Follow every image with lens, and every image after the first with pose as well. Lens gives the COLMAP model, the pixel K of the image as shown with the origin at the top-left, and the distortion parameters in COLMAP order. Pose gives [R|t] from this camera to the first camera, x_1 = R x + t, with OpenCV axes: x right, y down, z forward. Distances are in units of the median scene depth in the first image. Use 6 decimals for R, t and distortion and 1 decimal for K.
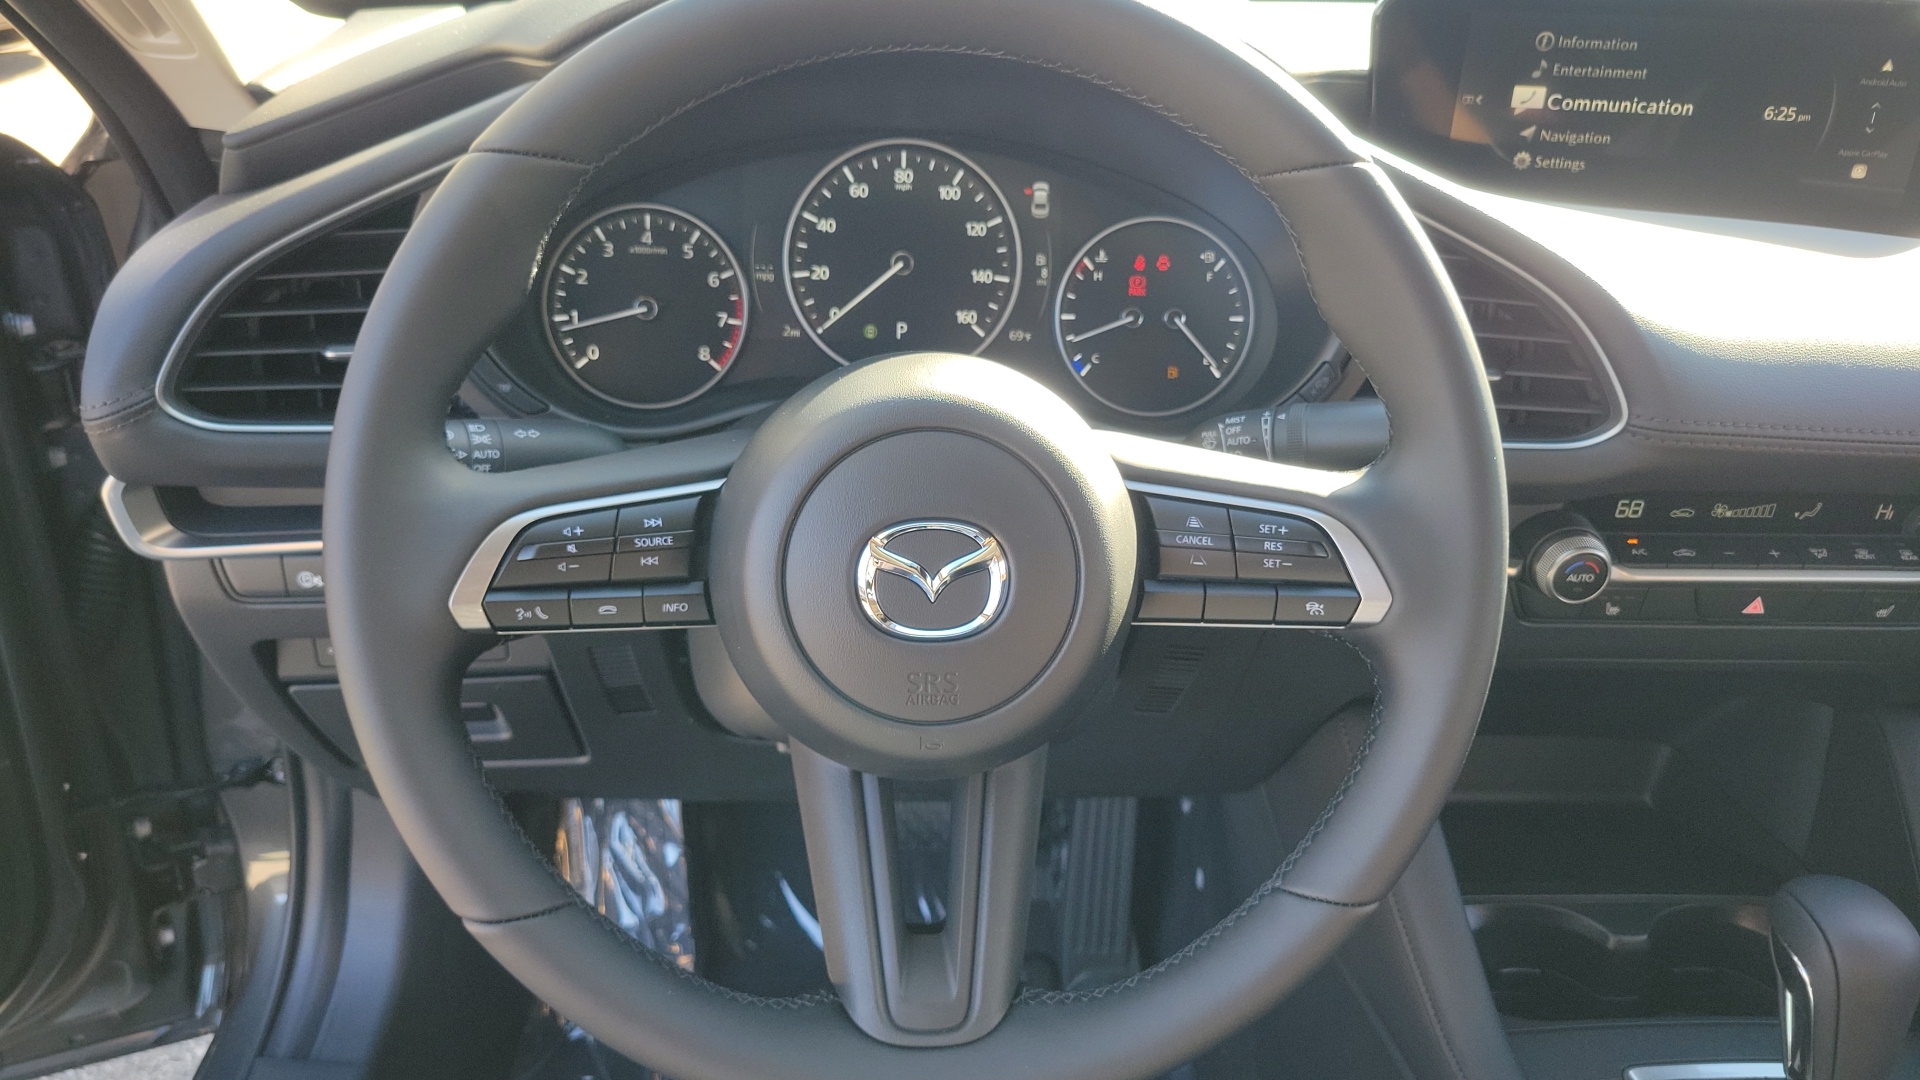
lens RADIAL K [[1444.2, 0, 931.7], [0, 1444.2, 547.0], [0, 0, 1]] dist [0.013641, -0.007255]
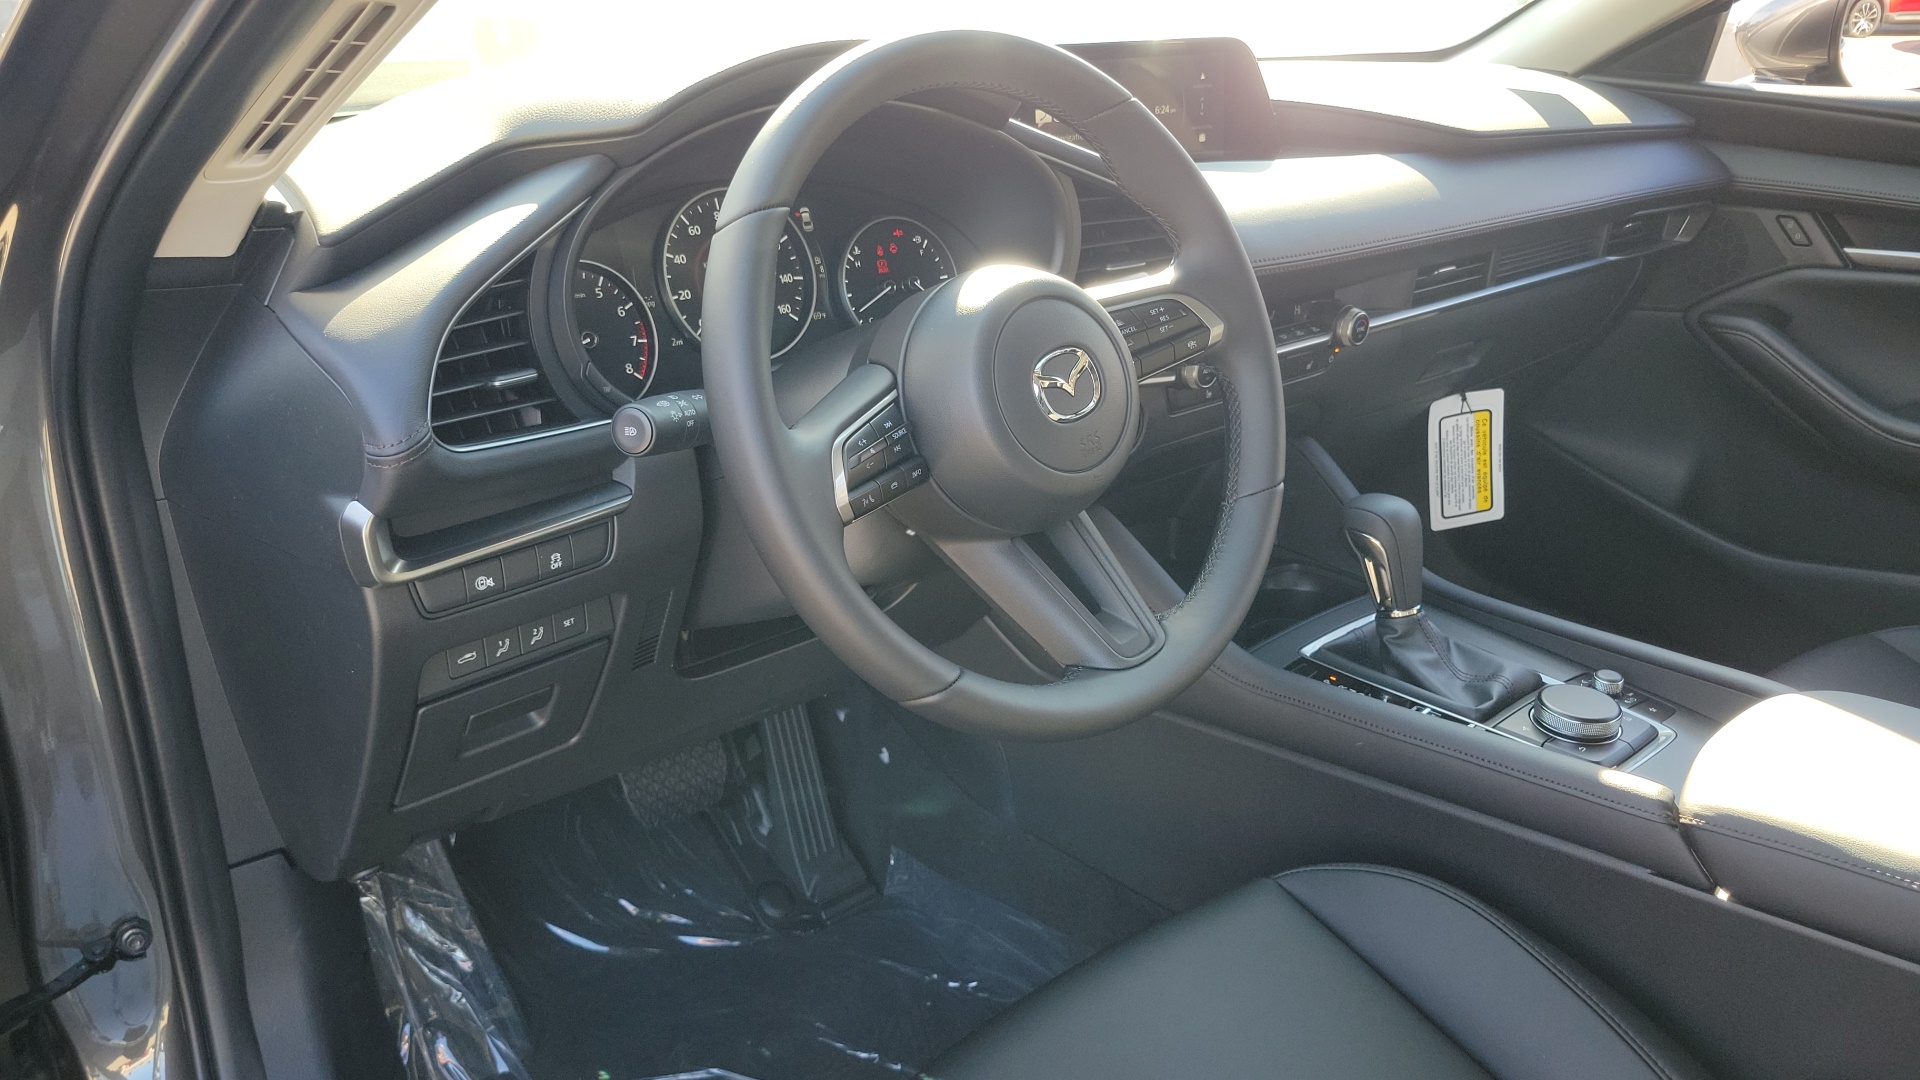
lens RADIAL K [[1438.5, 0, 942.9], [0, 1438.5, 542.6], [0, 0, 1]] dist [0.022575, -0.008770]
pose [[0.788233, -0.265704, 0.555059, -0.690193], [0.312067, 0.949989, 0.011591, 0.084581], [-0.530380, 0.164079, 0.831730, -0.184807]]
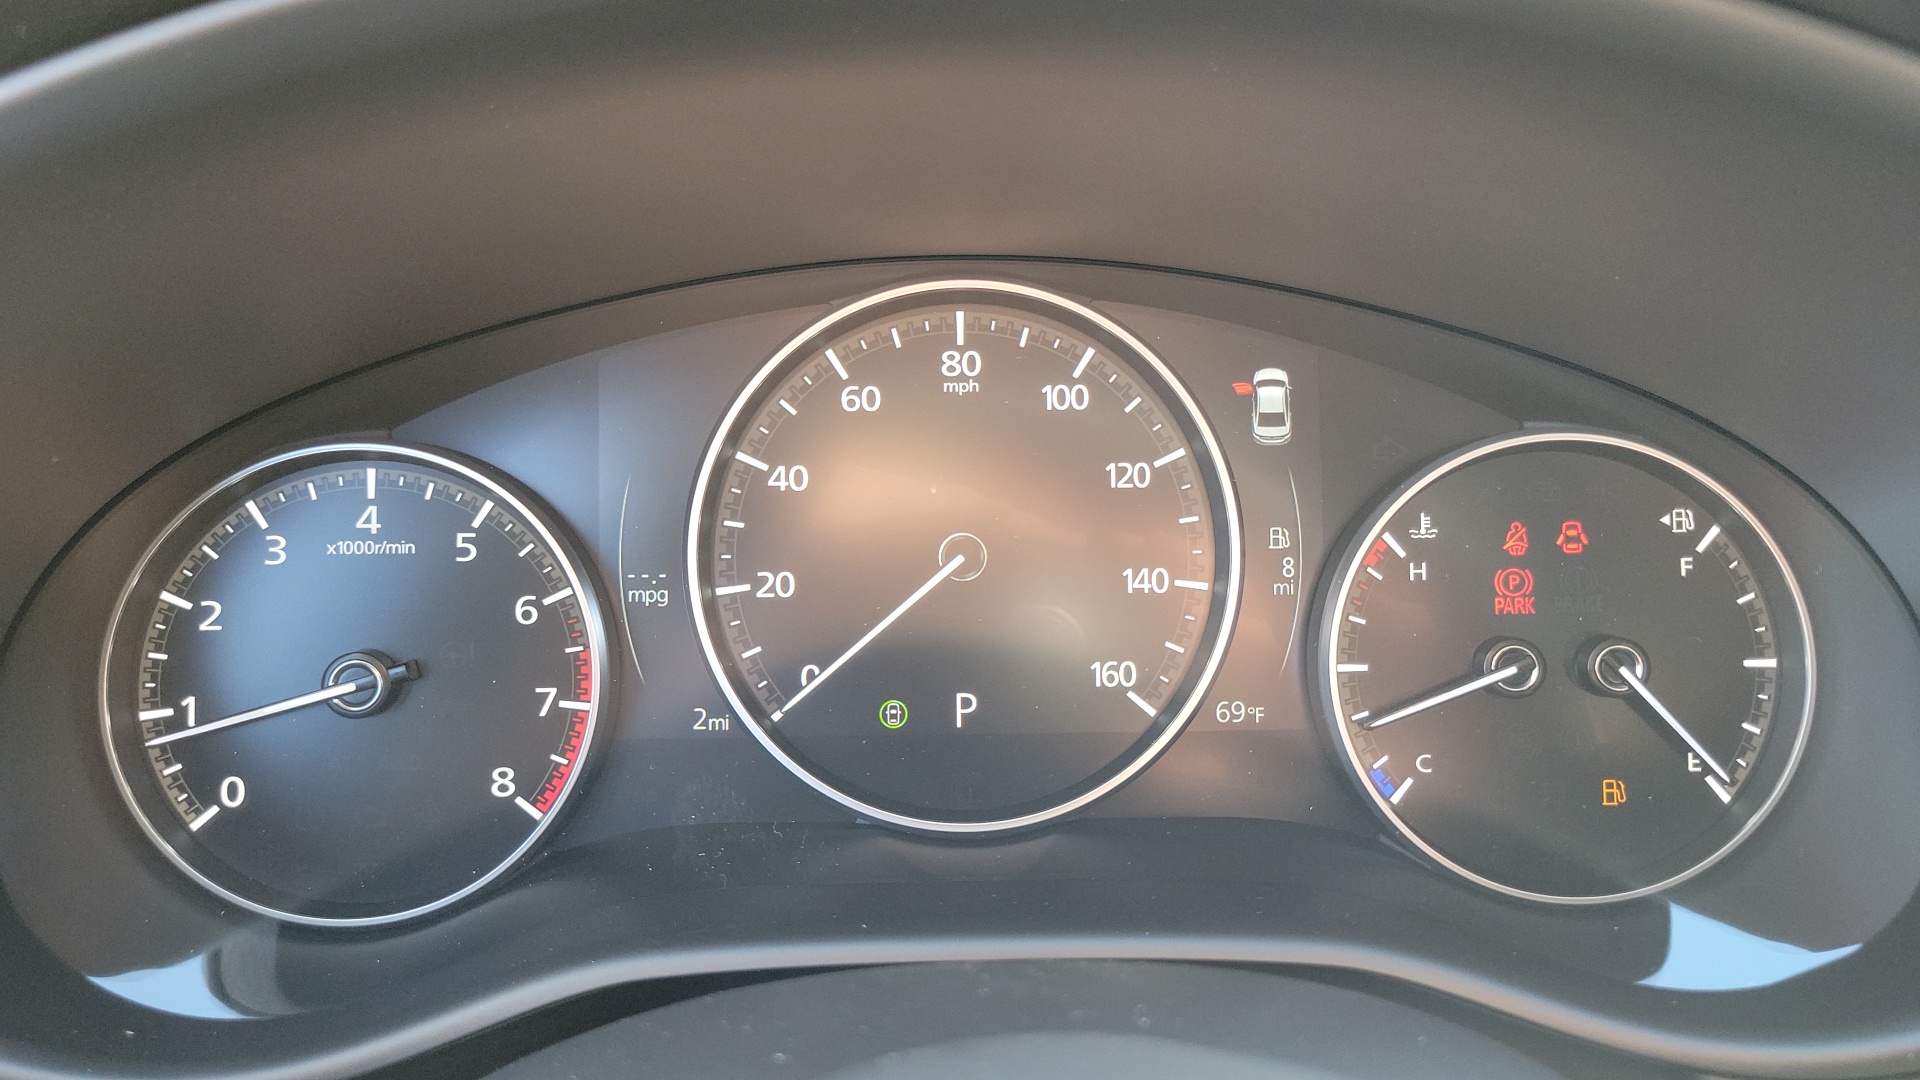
lens RADIAL K [[1444.2, 0, 931.7], [0, 1444.2, 547.0], [0, 0, 1]] dist [0.013641, -0.007255]
pose [[0.998918, -0.031388, -0.034318, -0.014950], [0.024938, 0.984357, -0.174413, -0.124857], [0.039256, 0.173368, 0.984074, 0.576265]]
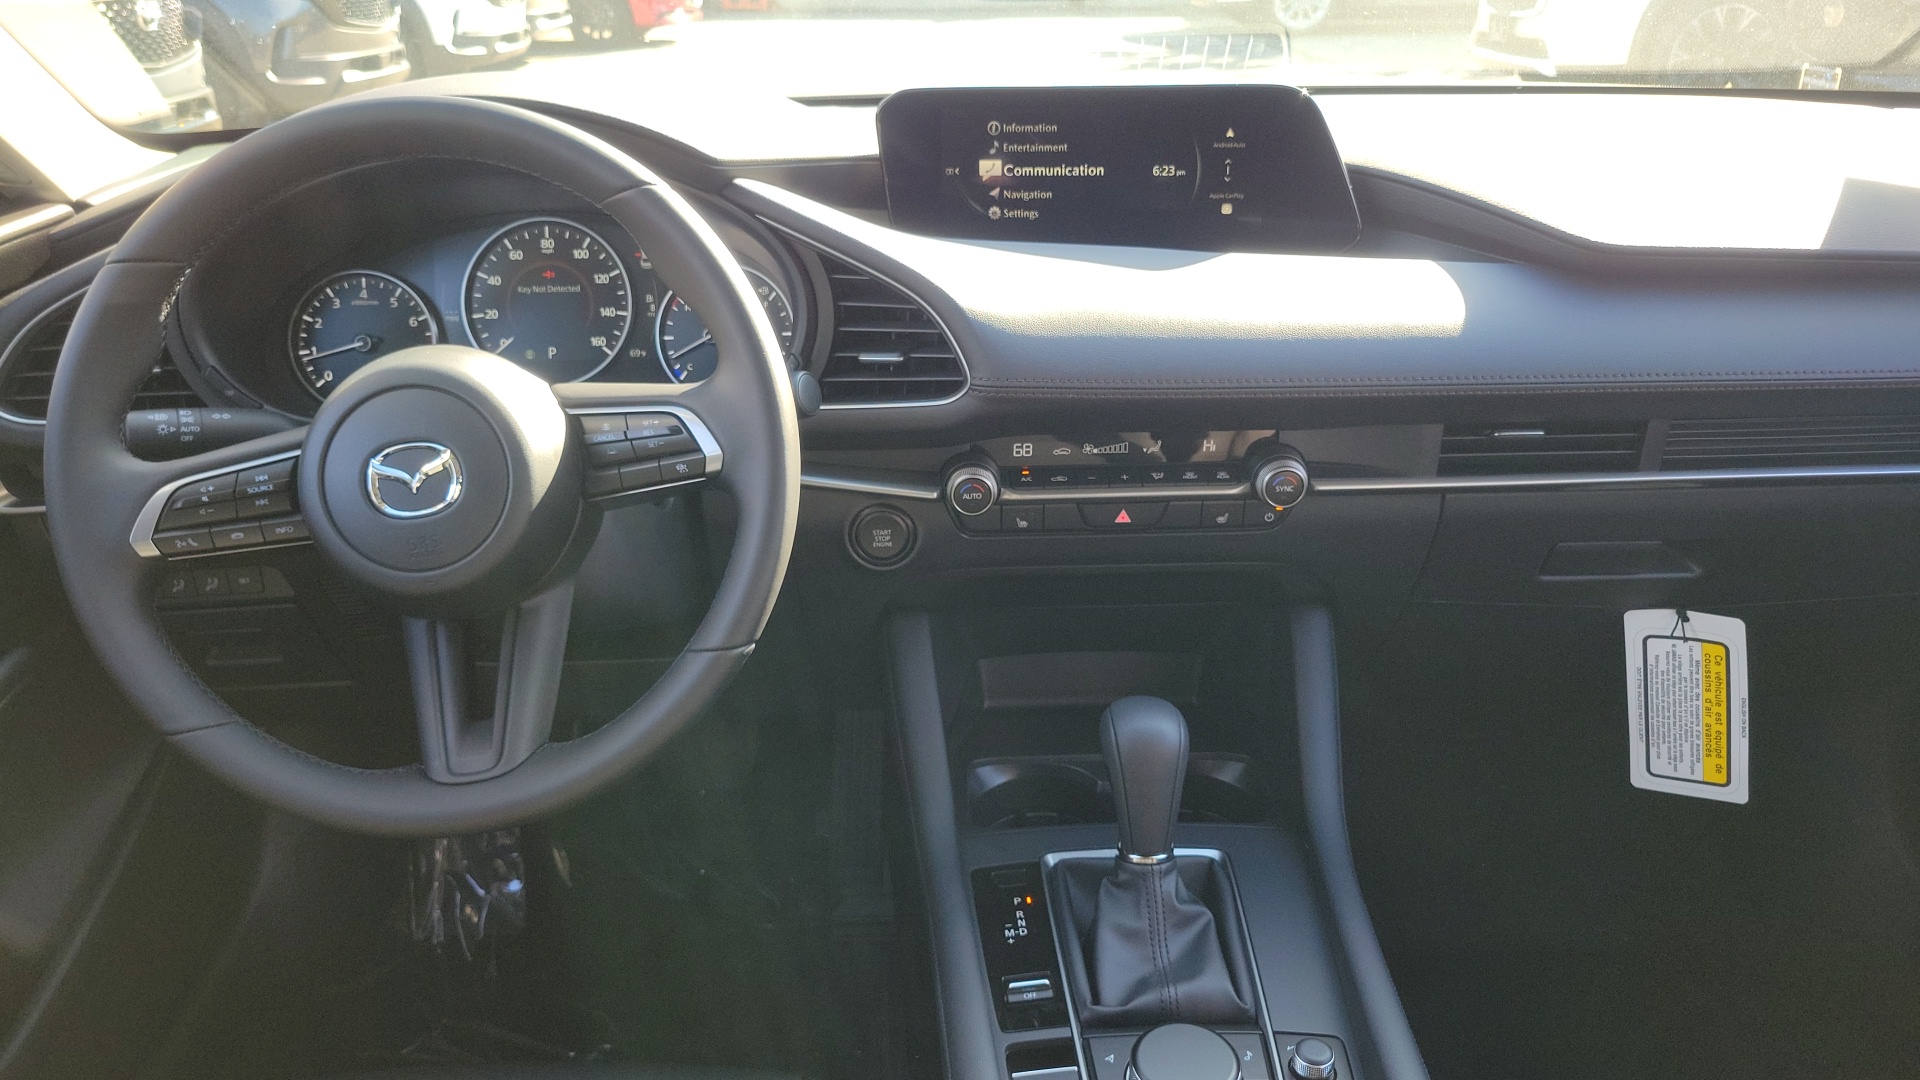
lens RADIAL K [[1438.5, 0, 942.9], [0, 1438.5, 542.6], [0, 0, 1]] dist [0.022575, -0.008770]
pose [[0.997912, -0.036153, -0.053524, 0.433143], [0.032663, 0.997369, -0.064710, 0.138775], [0.055722, 0.062826, 0.996468, -0.364536]]
